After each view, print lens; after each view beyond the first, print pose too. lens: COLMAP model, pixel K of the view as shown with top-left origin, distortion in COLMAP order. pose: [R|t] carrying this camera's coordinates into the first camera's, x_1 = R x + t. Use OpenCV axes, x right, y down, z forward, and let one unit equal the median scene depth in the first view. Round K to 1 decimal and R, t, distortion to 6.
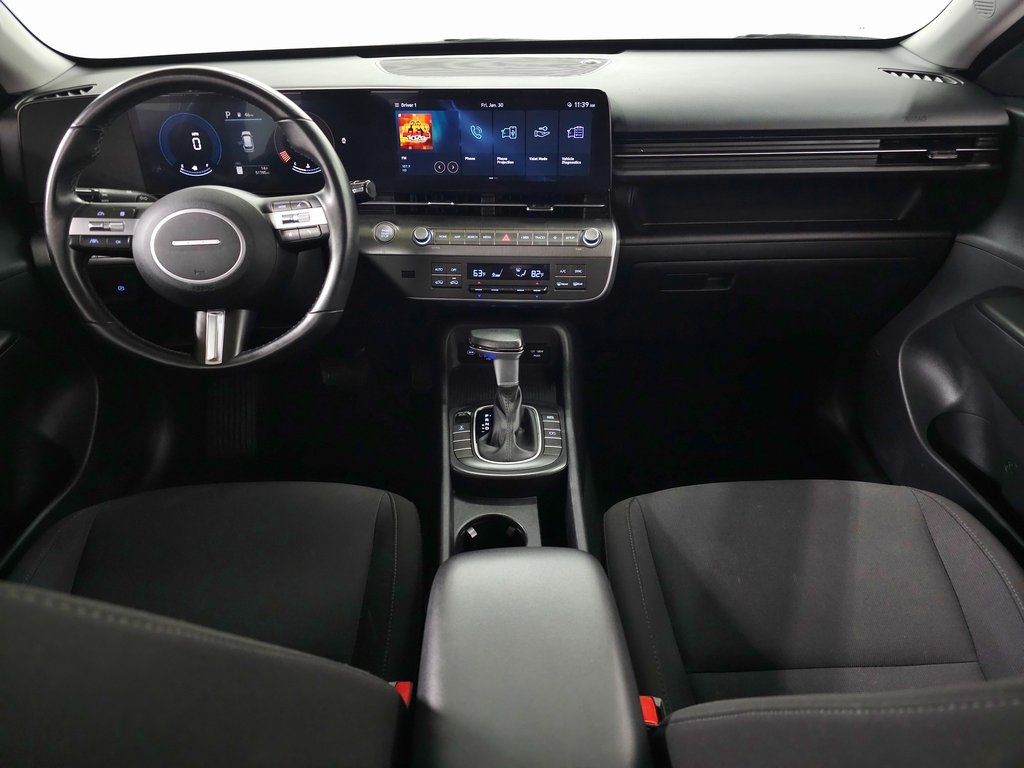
lens RADIAL K [[687.4, 0, 511.1], [0, 687.4, 389.4], [0, 0, 1]] dist [0.054843, -0.057865]
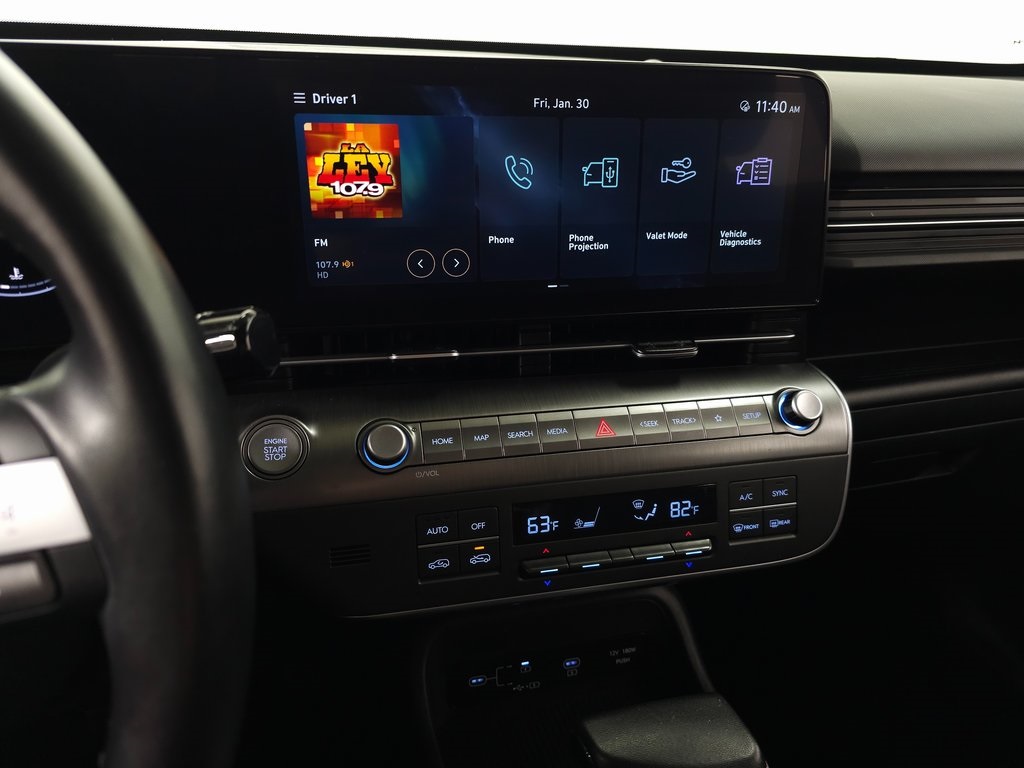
lens RADIAL K [[695.4, 0, 516.6], [0, 695.4, 383.2], [0, 0, 1]] dist [0.047419, -0.066113]
pose [[0.954692, -0.079320, 0.286830, -0.170714], [0.124273, 0.982026, -0.142062, -0.200052], [-0.270406, 0.171271, 0.947390, 0.647481]]
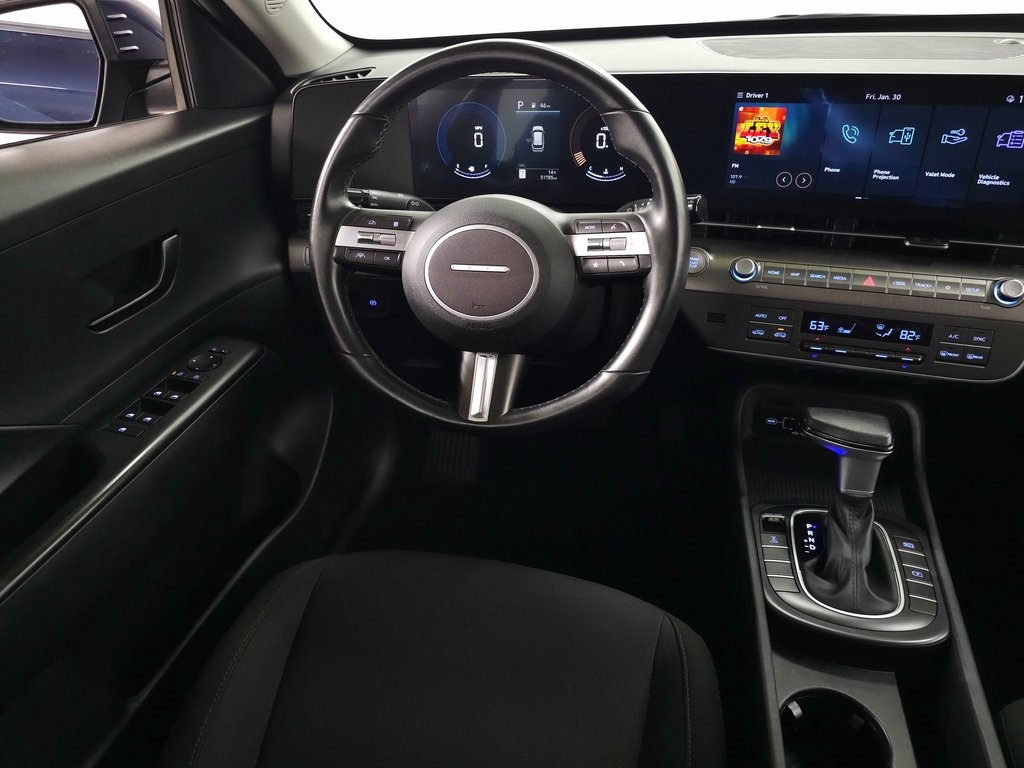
lens RADIAL K [[696.5, 0, 505.5], [0, 696.5, 385.2], [0, 0, 1]] dist [0.041188, -0.050091]
pose [[0.958147, 0.123635, -0.258202, -0.170597], [-0.124912, 0.992101, 0.011519, -0.076981], [0.257587, 0.021216, 0.966022, 0.209890]]
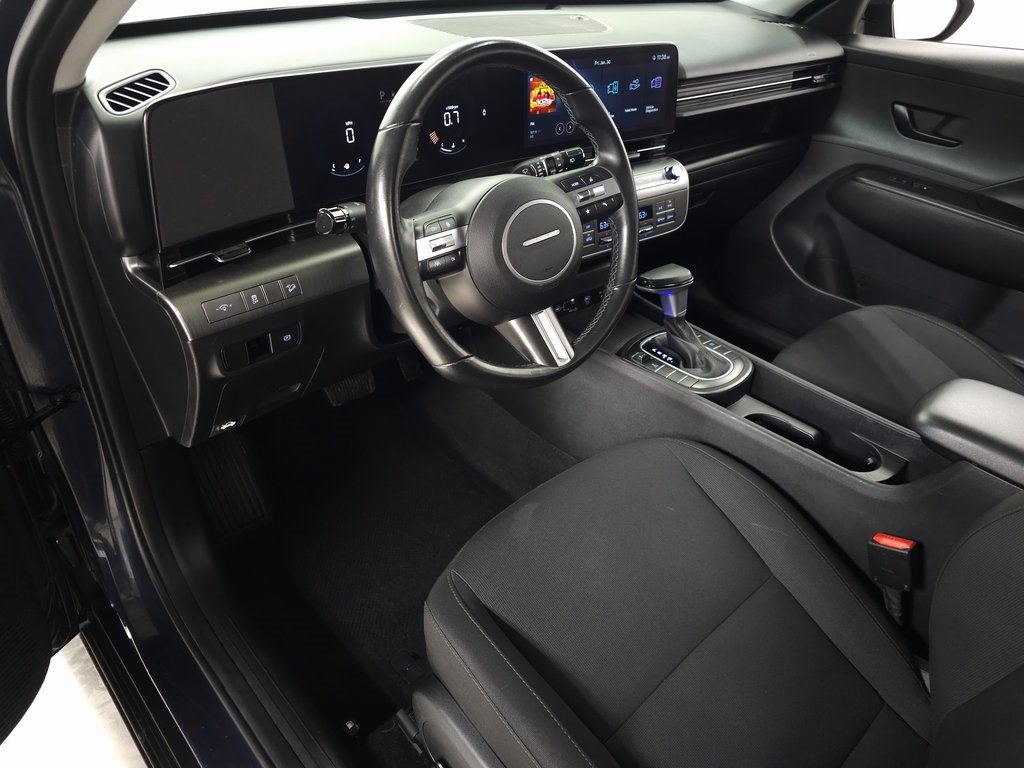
lens RADIAL K [[696.5, 0, 505.5], [0, 696.5, 385.2], [0, 0, 1]] dist [0.041188, -0.050091]
pose [[0.747764, -0.327101, 0.577801, -0.888047], [0.294889, 0.943302, 0.152385, -0.150626], [-0.594886, 0.056439, 0.801826, 0.256034]]
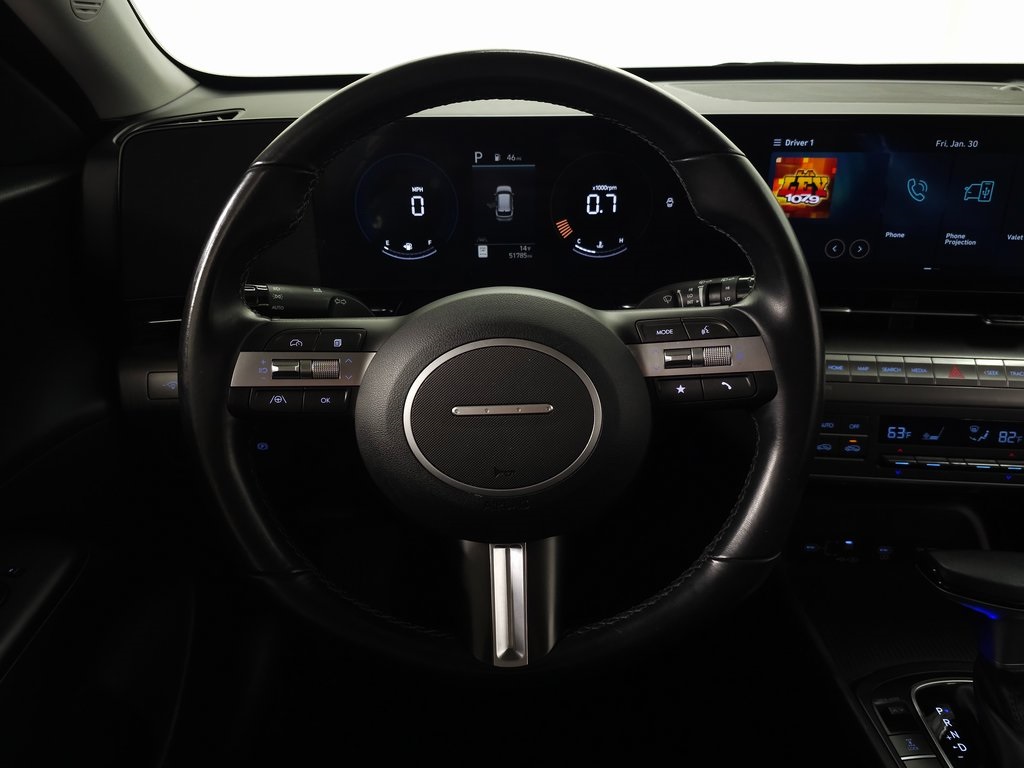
lens RADIAL K [[701.5, 0, 512.4], [0, 701.5, 377.3], [0, 0, 1]] dist [0.037728, -0.055911]
pose [[0.999627, 0.018463, -0.020124, -0.360787], [-0.020569, 0.993719, -0.109997, -0.149776], [0.017967, 0.110369, 0.993728, 0.438598]]
